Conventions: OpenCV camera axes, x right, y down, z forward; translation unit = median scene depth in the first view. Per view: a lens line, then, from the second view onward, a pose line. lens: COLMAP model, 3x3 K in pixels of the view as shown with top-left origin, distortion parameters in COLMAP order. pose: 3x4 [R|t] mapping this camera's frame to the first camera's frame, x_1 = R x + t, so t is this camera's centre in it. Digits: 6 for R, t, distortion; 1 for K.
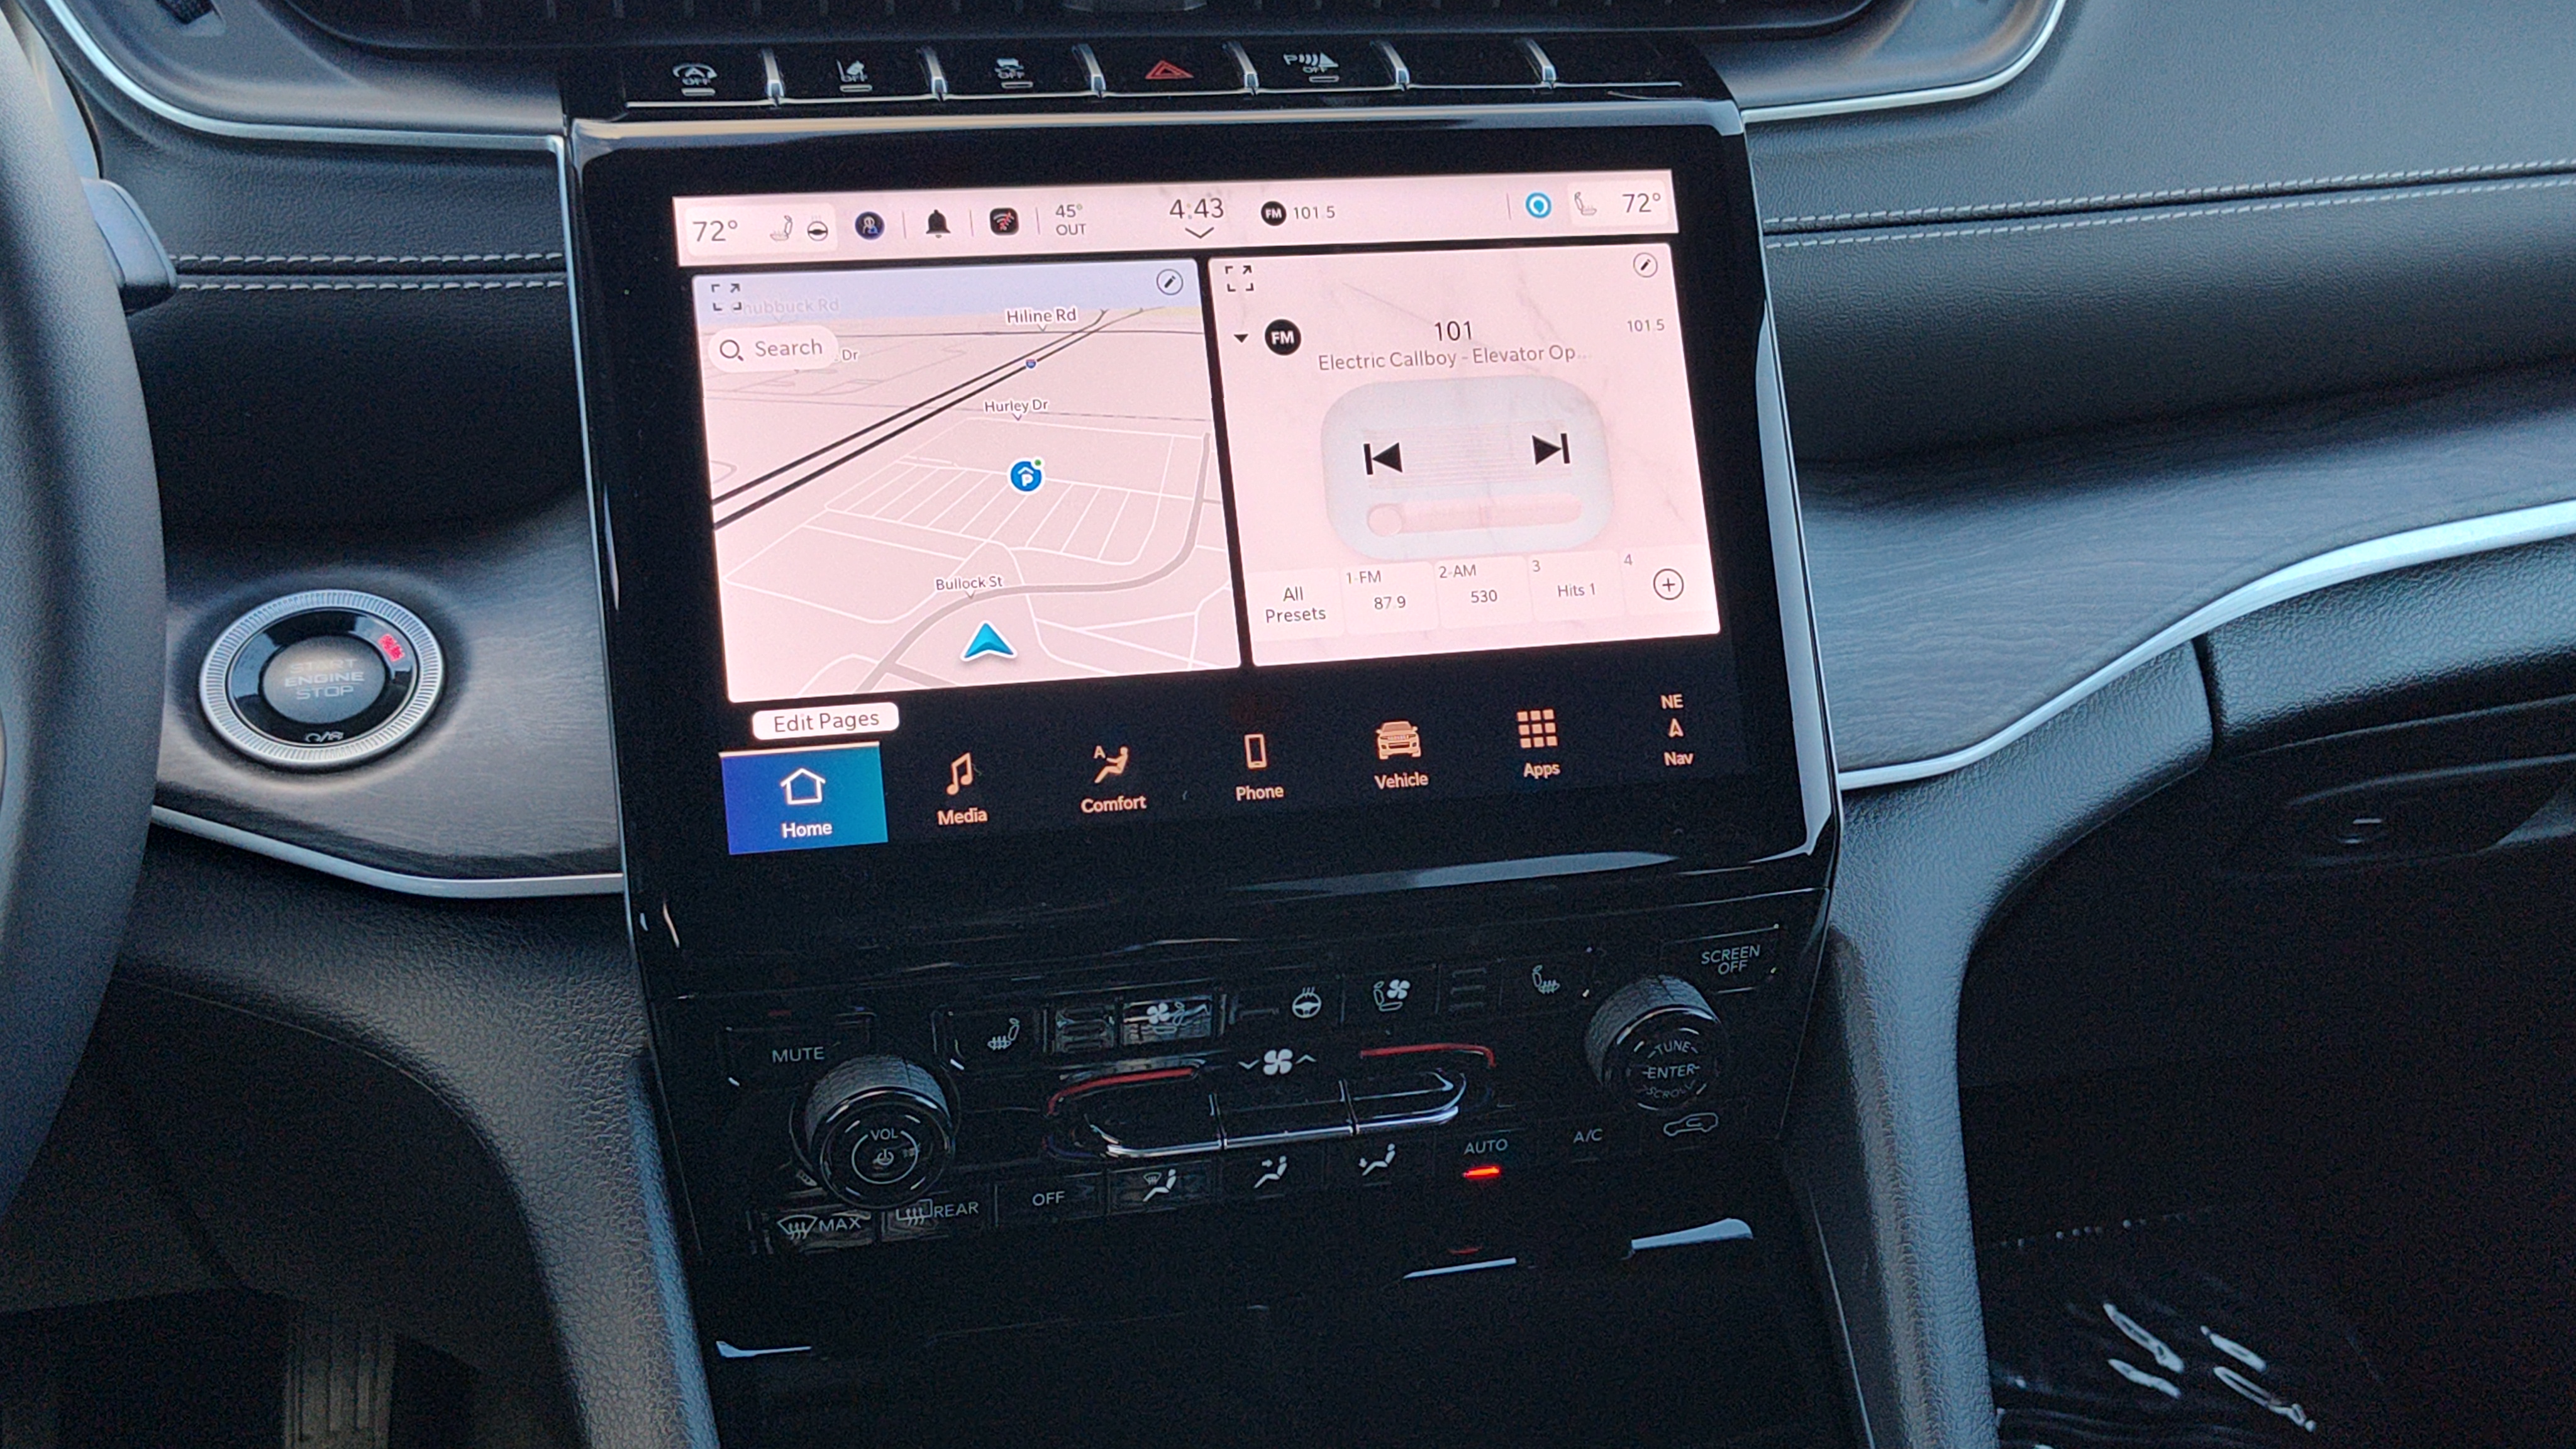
lens RADIAL K [[2914.2, 0, 1363.6], [0, 2914.2, 769.9], [0, 0, 1]] dist [-0.004913, -0.006252]
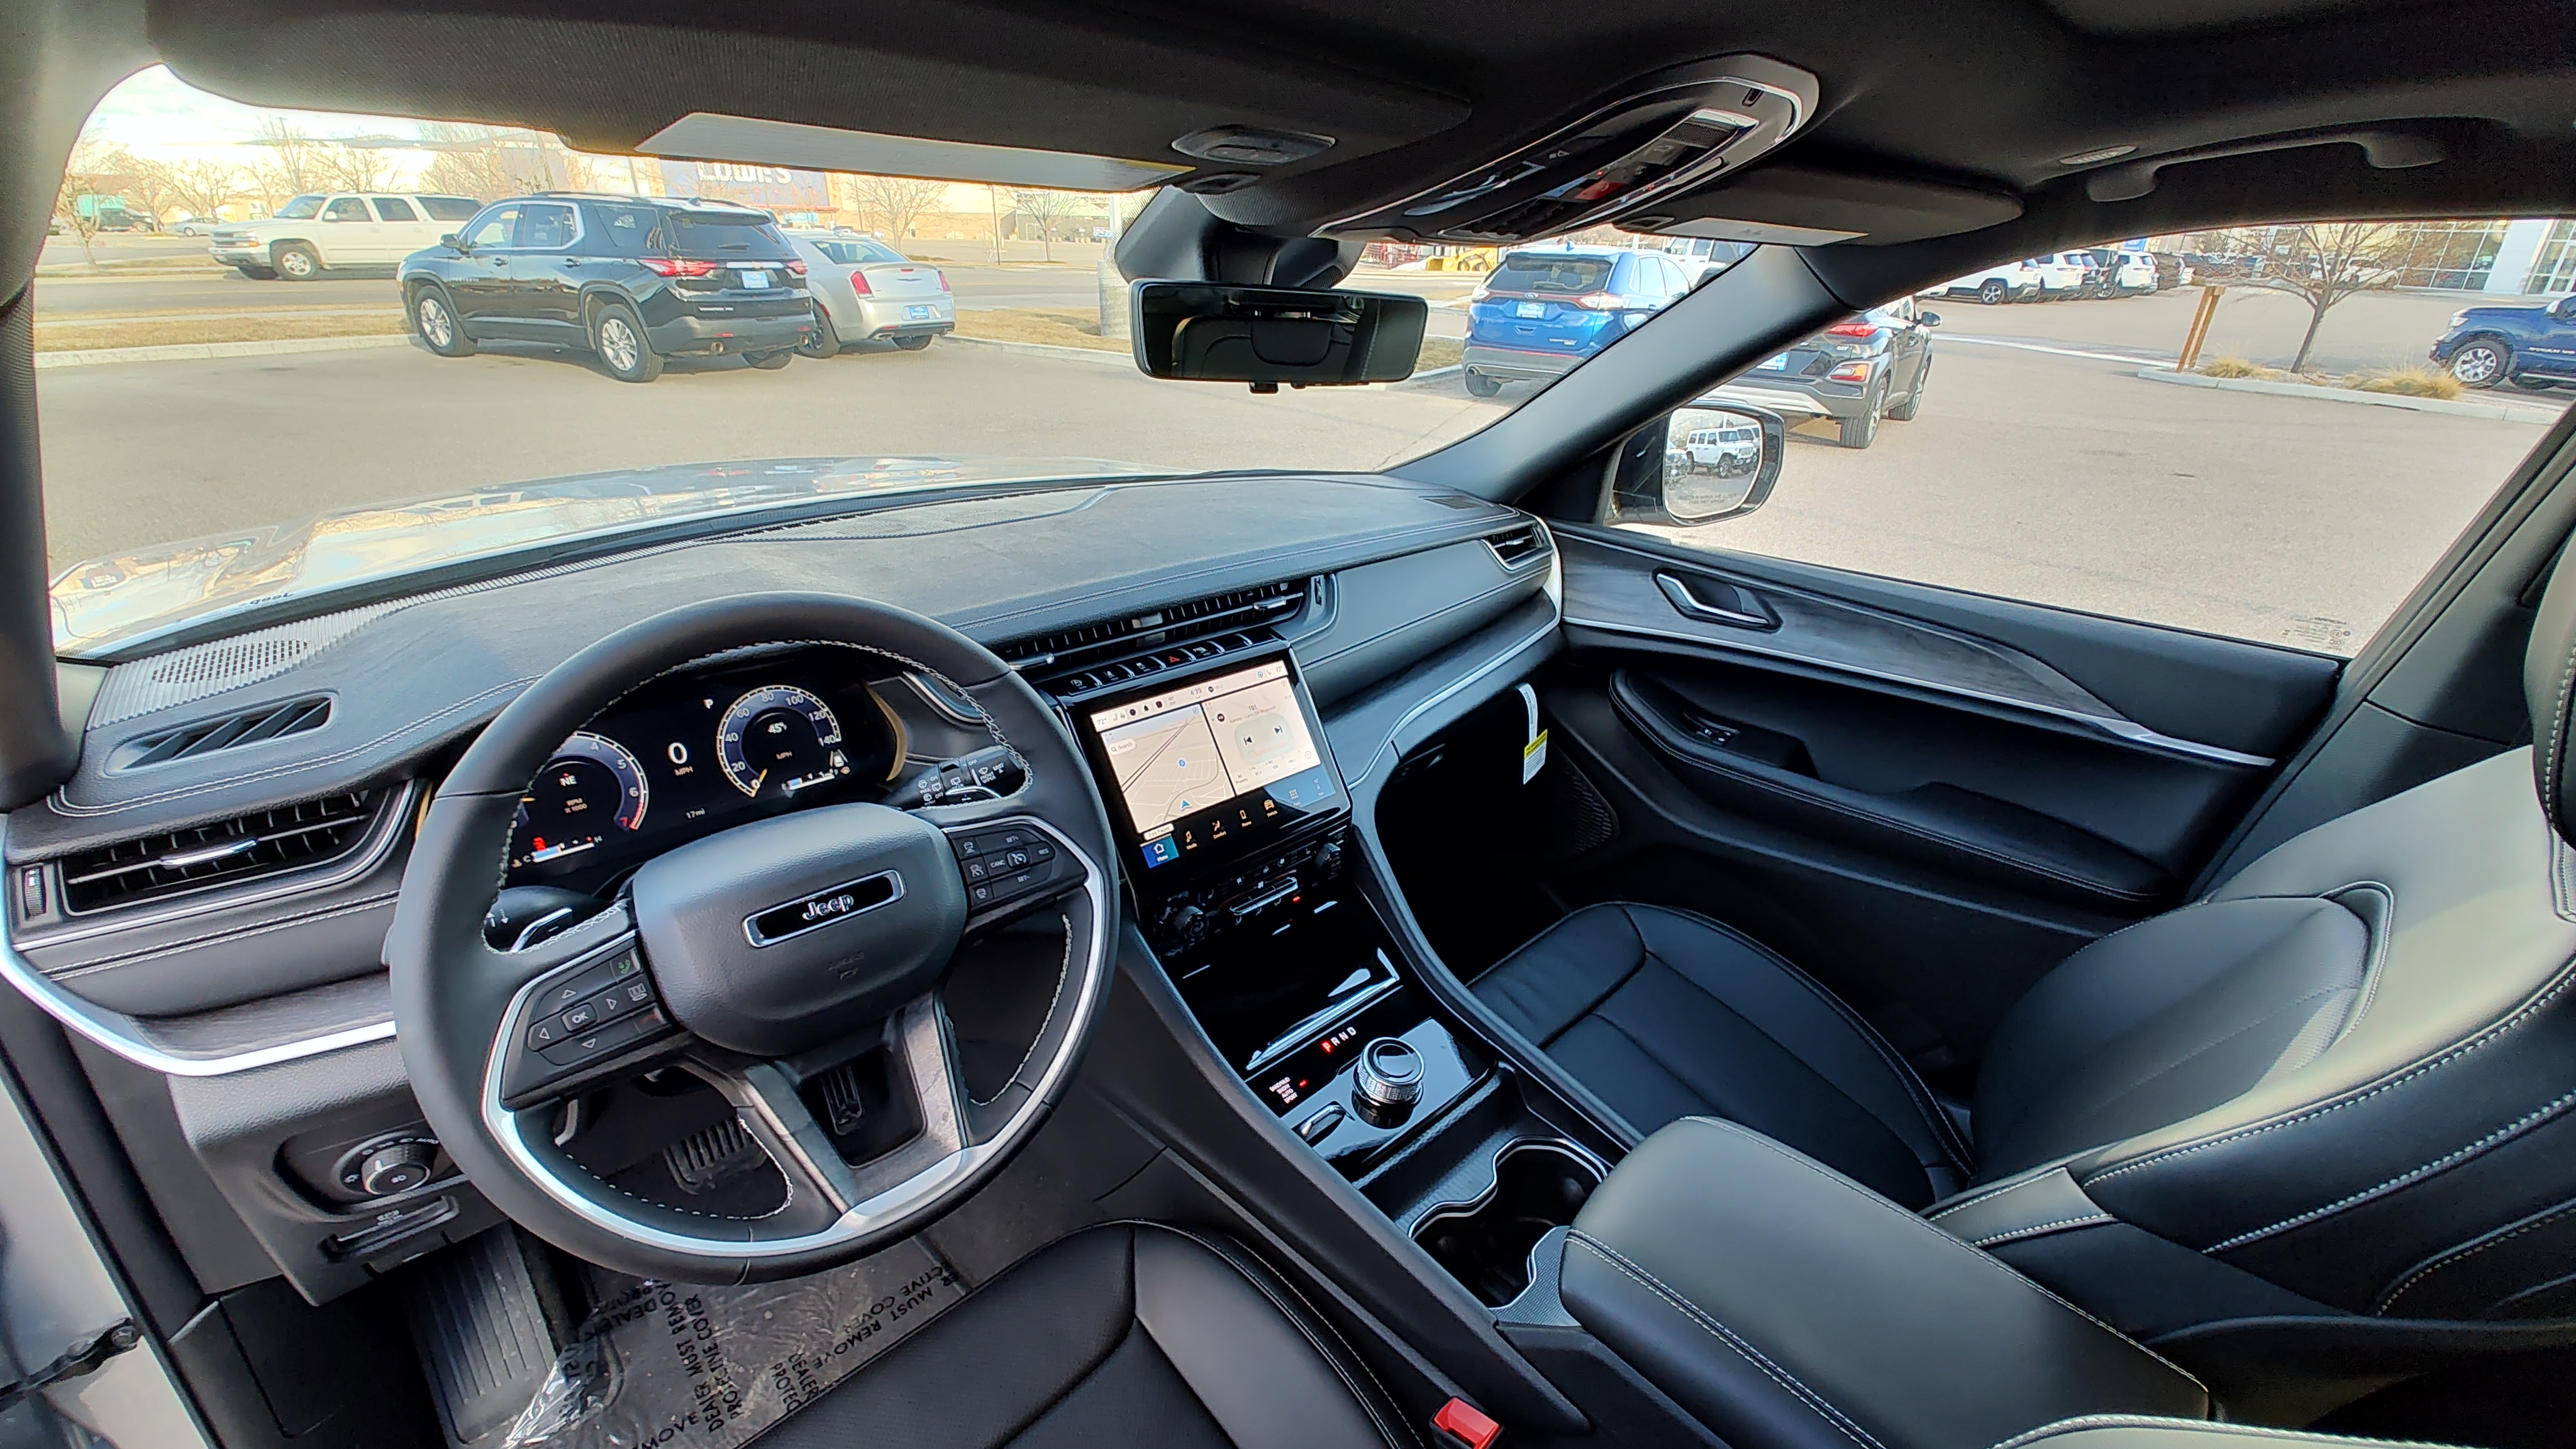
lens RADIAL K [[1085.0, 0, 1278.6], [0, 1085.0, 715.2], [0, 0, 1]] dist [-0.023434, 0.038223]
pose [[0.881493, -0.193595, 0.430686, -0.641952], [0.211796, 0.977297, 0.005811, -0.145904], [-0.422033, 0.086095, 0.902483, -0.464695]]
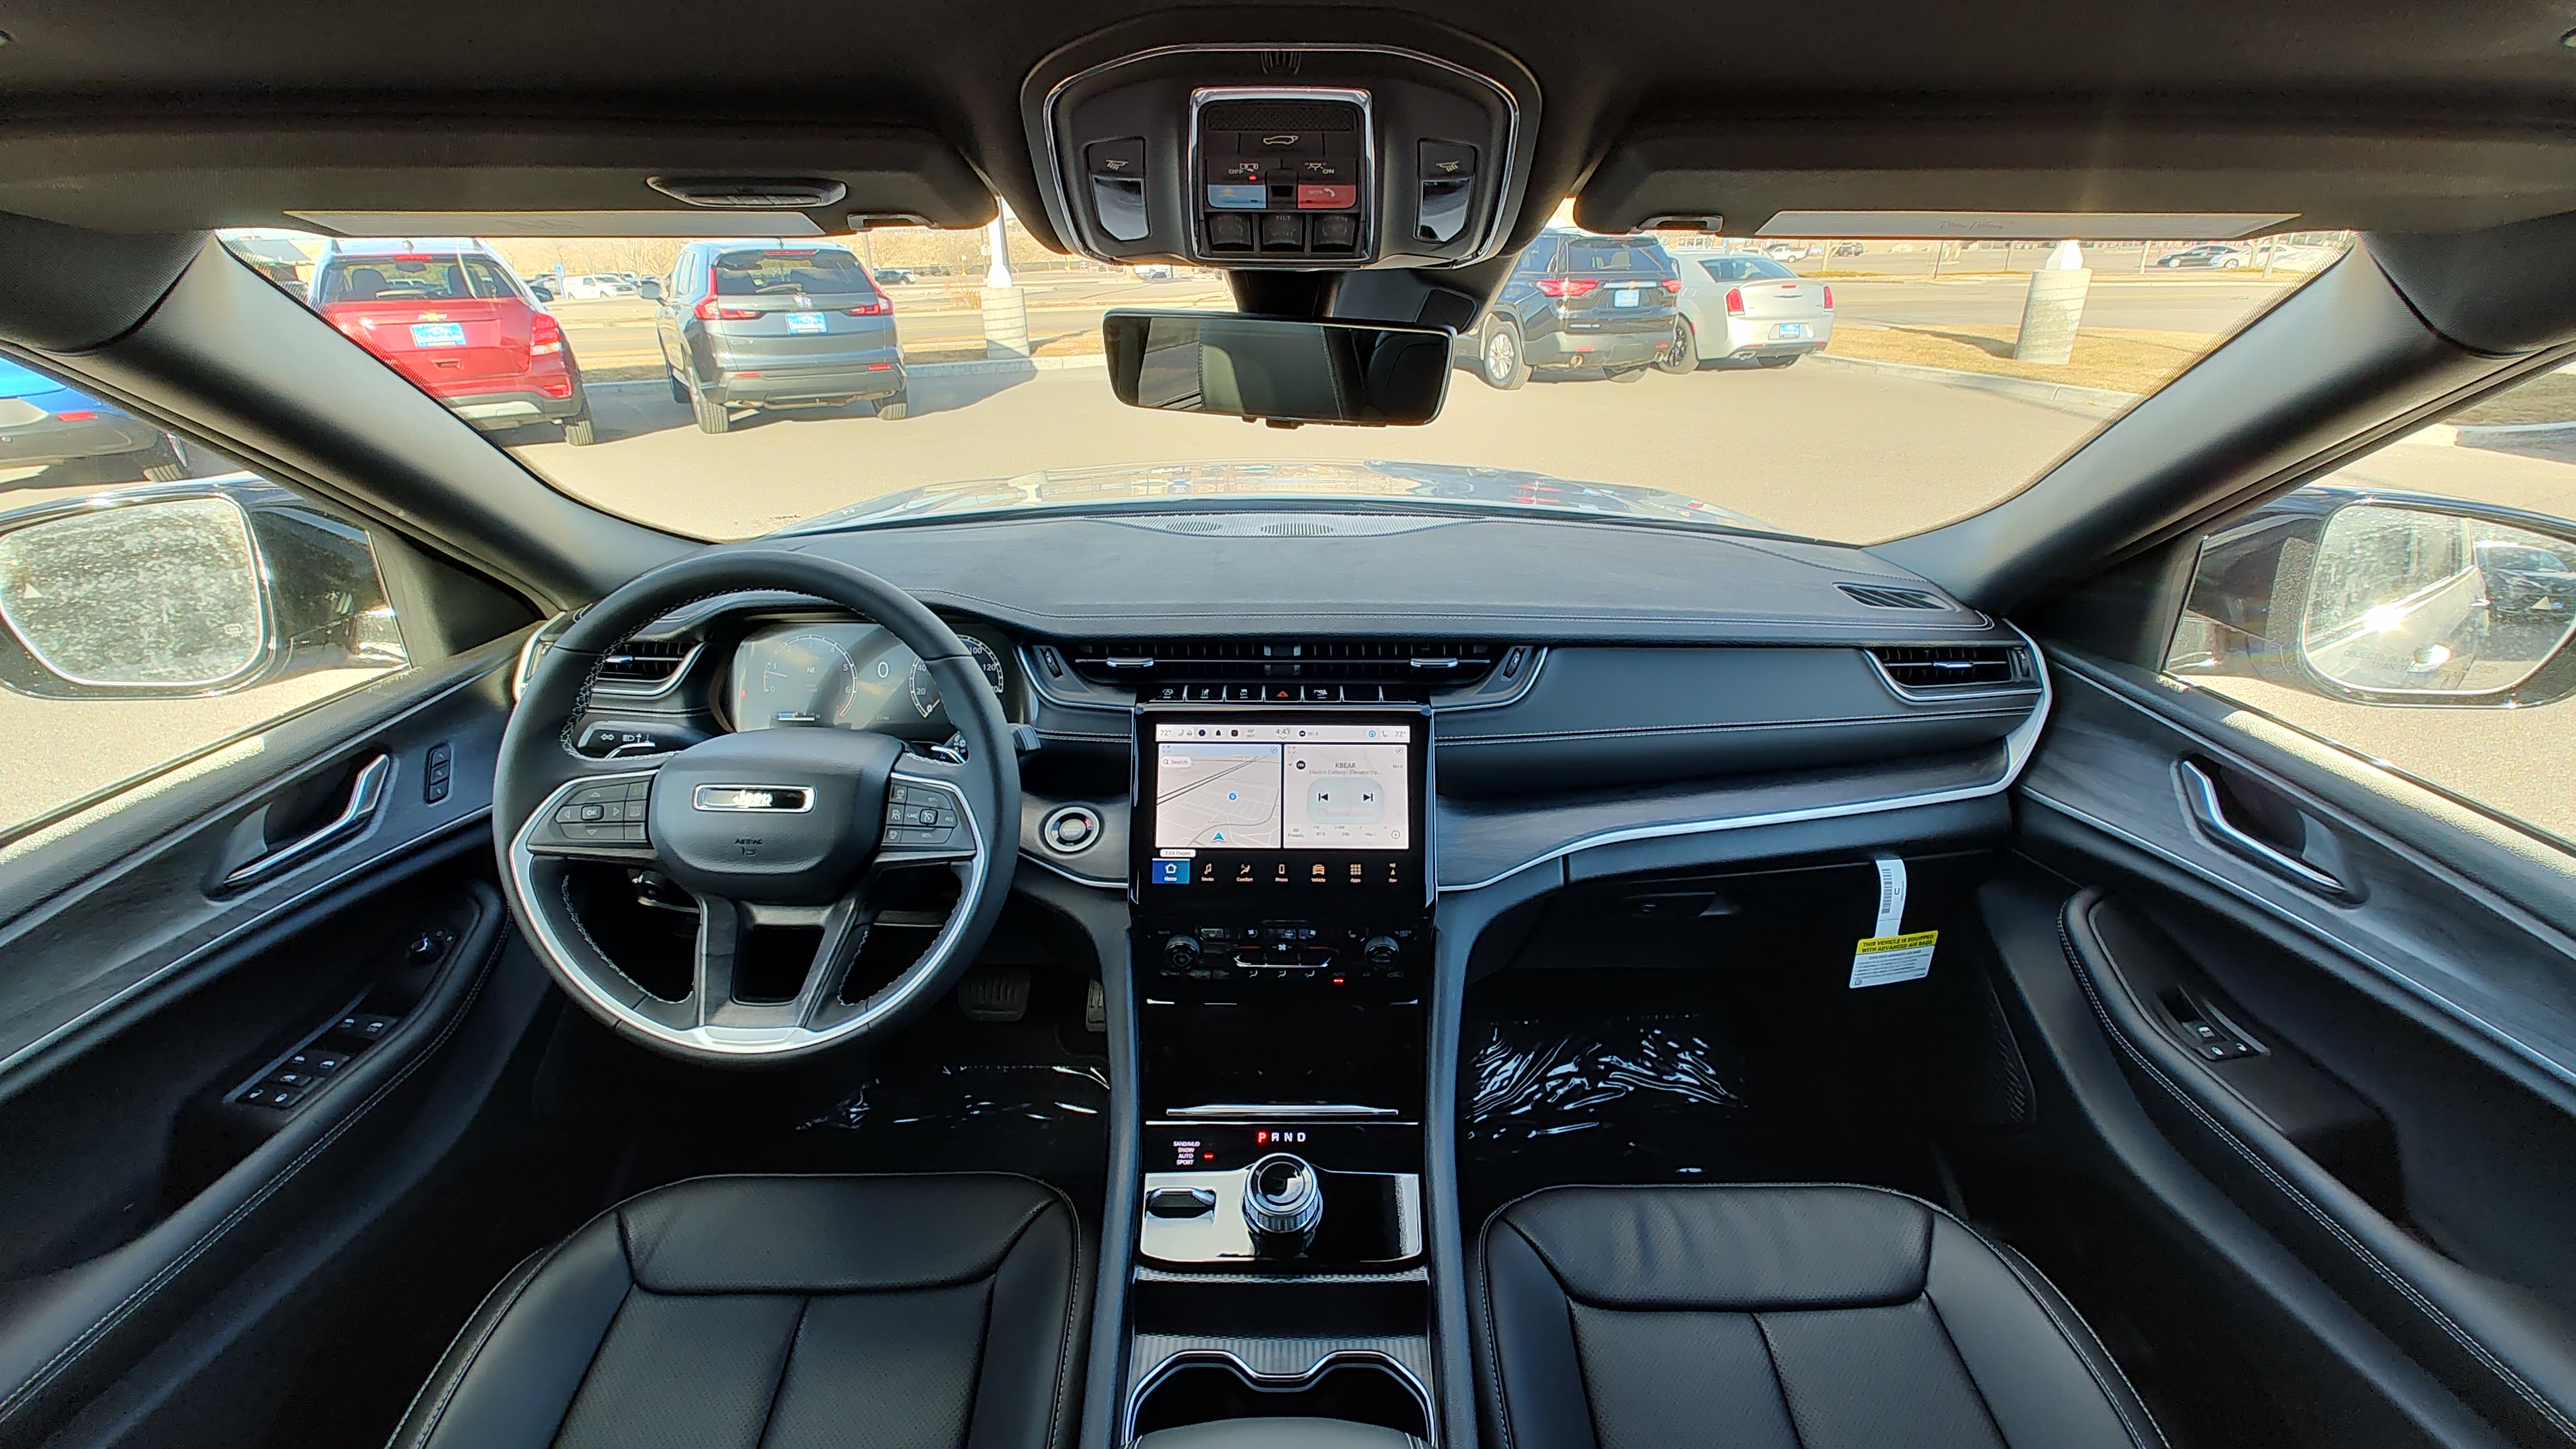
lens RADIAL K [[1072.9, 0, 1286.3], [0, 1072.9, 737.4], [0, 0, 1]] dist [-0.015715, 0.000182]
pose [[0.962673, 0.071987, -0.260919, 0.339819], [-0.083590, 0.995932, -0.033633, -0.137468], [0.257436, 0.054188, 0.964775, -0.434017]]
